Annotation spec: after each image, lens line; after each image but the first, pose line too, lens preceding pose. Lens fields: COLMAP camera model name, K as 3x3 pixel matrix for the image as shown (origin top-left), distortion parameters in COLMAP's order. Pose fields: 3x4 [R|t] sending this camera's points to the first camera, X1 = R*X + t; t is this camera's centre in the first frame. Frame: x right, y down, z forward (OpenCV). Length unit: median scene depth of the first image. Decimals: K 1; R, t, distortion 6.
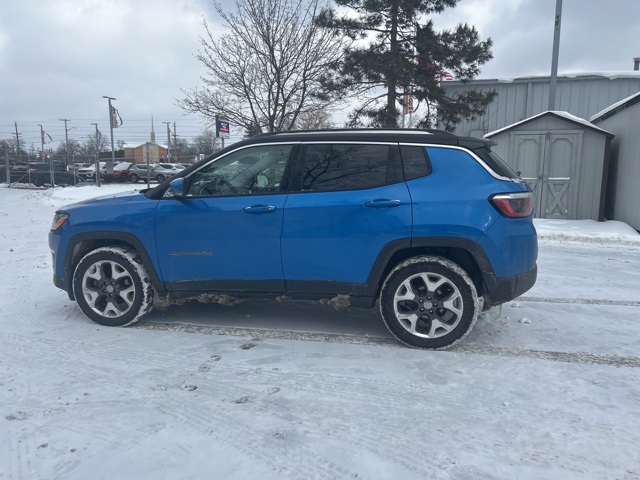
lens RADIAL K [[481.2, 0, 325.0], [0, 481.2, 240.8], [0, 0, 1]] dist [0.023791, -0.006087]
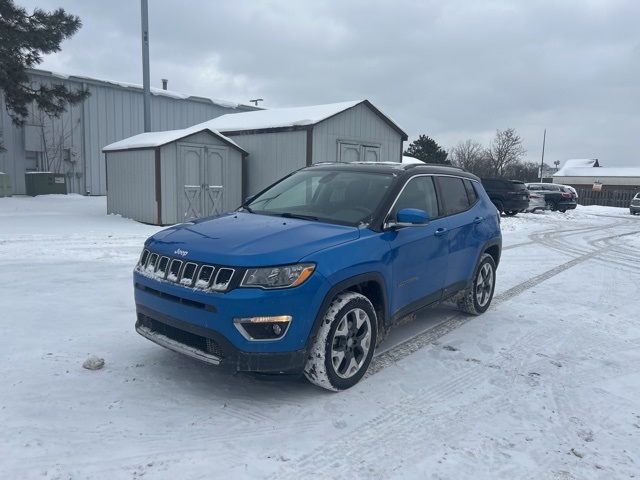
lens RADIAL K [[484.8, 0, 322.2], [0, 484.8, 241.2], [0, 0, 1]] dist [0.028194, -0.002102]
pose [[0.443664, -0.102287, 0.890337, -1.215966], [0.095455, 0.993207, 0.066539, -0.137581], [-0.891095, 0.055466, 0.450414, 0.665198]]
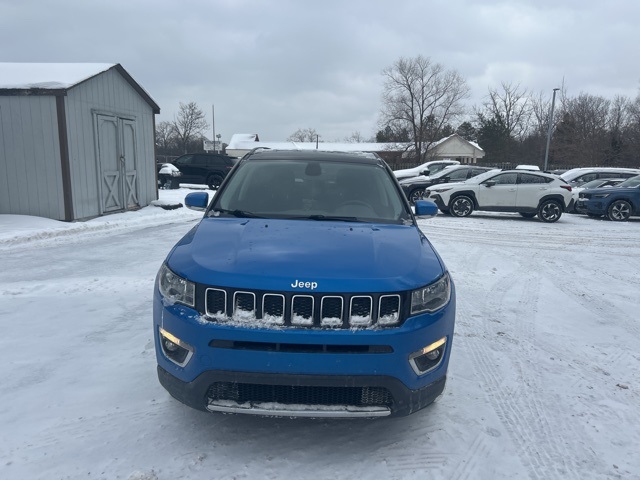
lens RADIAL K [[481.2, 0, 325.0], [0, 481.2, 240.8], [0, 0, 1]] dist [0.023791, -0.006087]
pose [[-0.210198, -0.168749, 0.962985, -1.161305], [0.114857, 0.973908, 0.195733, -0.250310], [-0.970889, 0.151748, -0.185332, 1.312213]]
